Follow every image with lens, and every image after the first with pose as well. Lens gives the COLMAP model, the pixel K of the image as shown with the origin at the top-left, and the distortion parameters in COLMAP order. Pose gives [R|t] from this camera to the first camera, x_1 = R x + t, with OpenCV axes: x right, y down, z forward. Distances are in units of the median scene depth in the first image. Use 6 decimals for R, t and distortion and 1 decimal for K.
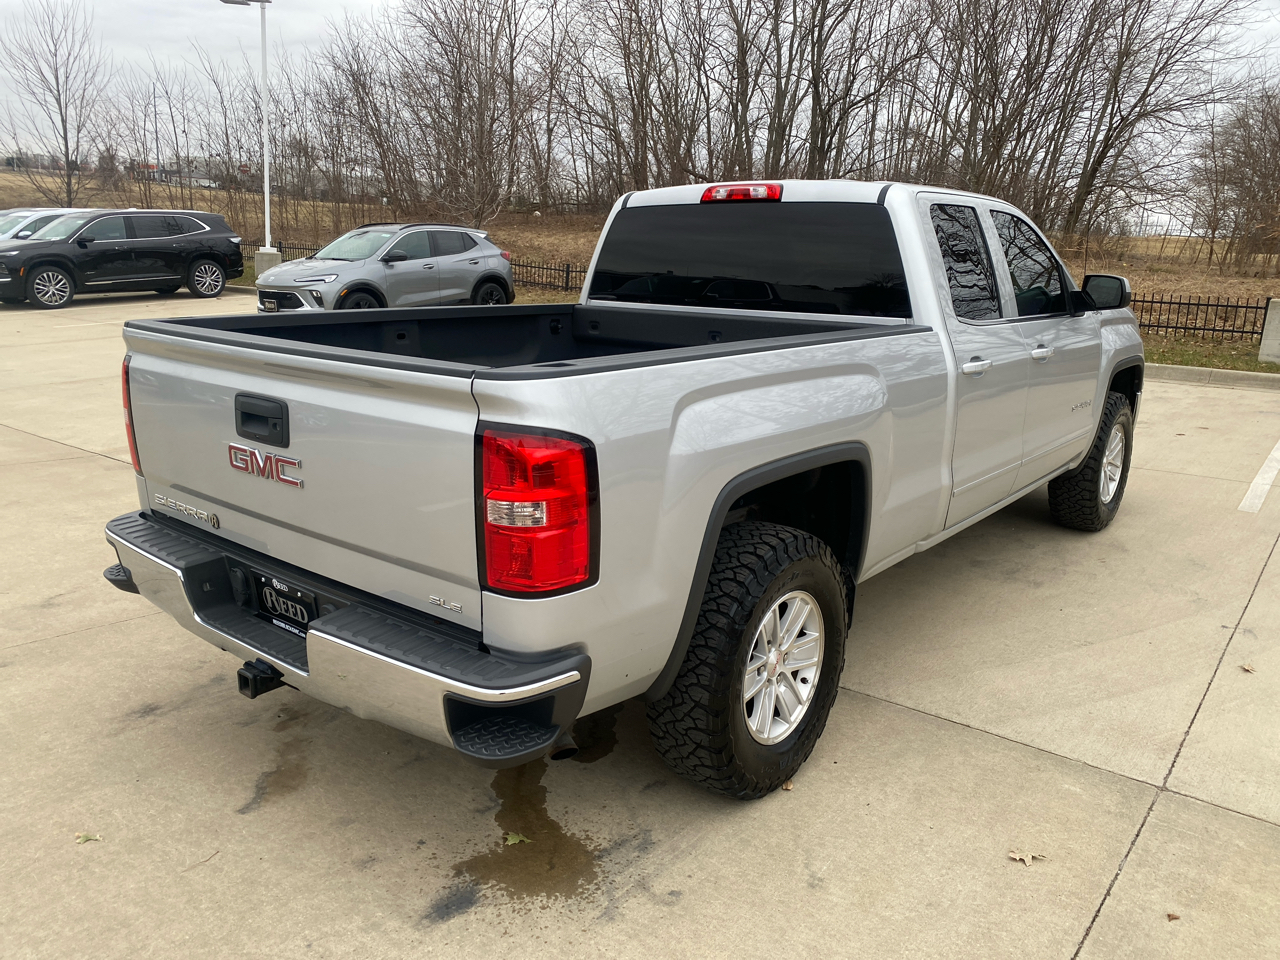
lens RADIAL K [[979.5, 0, 650.6], [0, 979.5, 426.6], [0, 0, 1]] dist [0.033613, -0.026769]
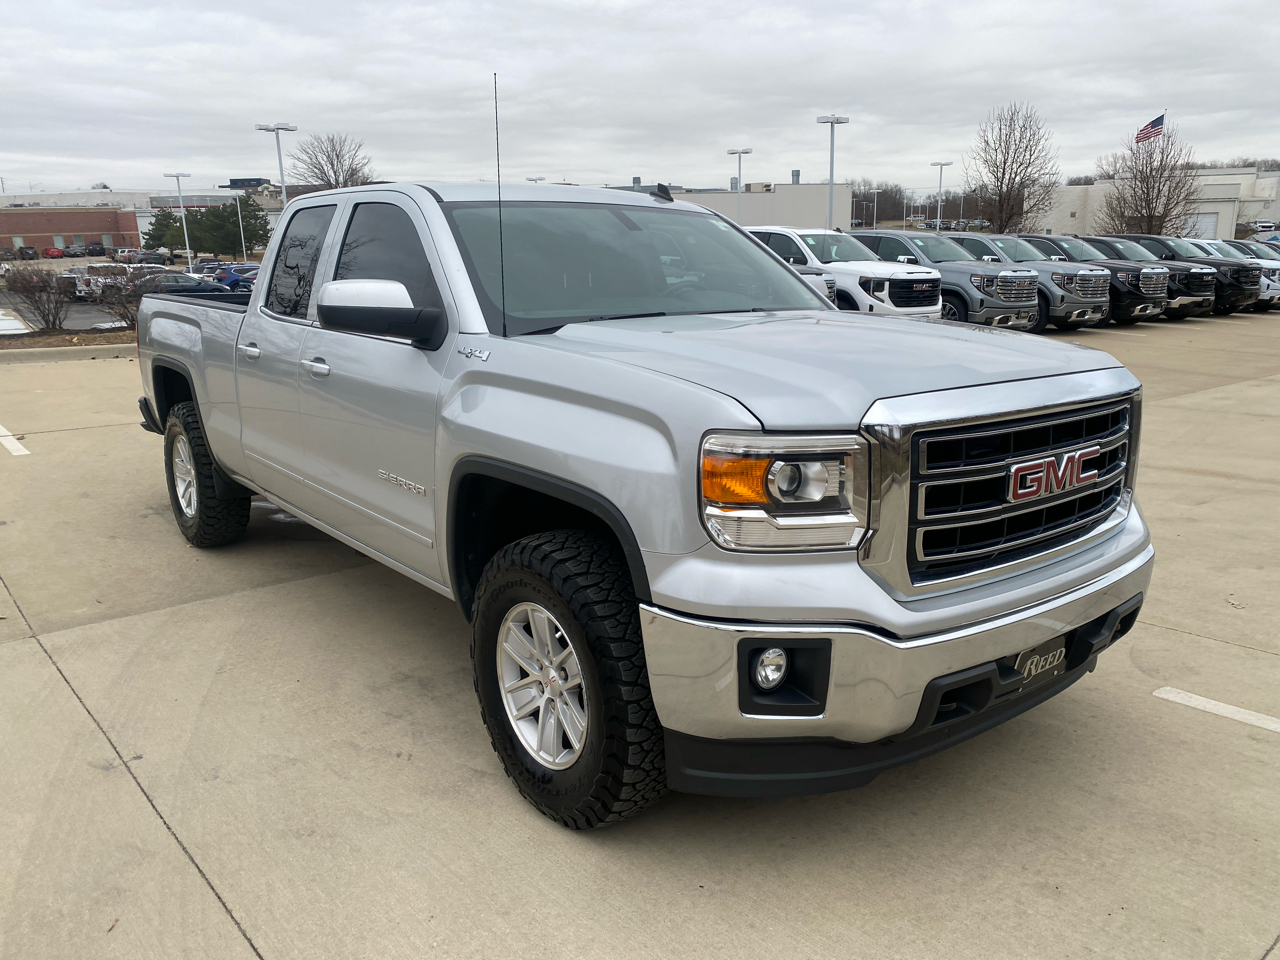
lens RADIAL K [[979.5, 0, 642.9], [0, 979.5, 486.5], [0, 0, 1]] dist [0.033613, -0.026769]
pose [[-0.218379, 0.193972, -0.956392, 1.854277], [-0.187943, 0.953339, 0.236267, -0.362377], [0.957595, 0.231343, -0.171734, 2.308415]]
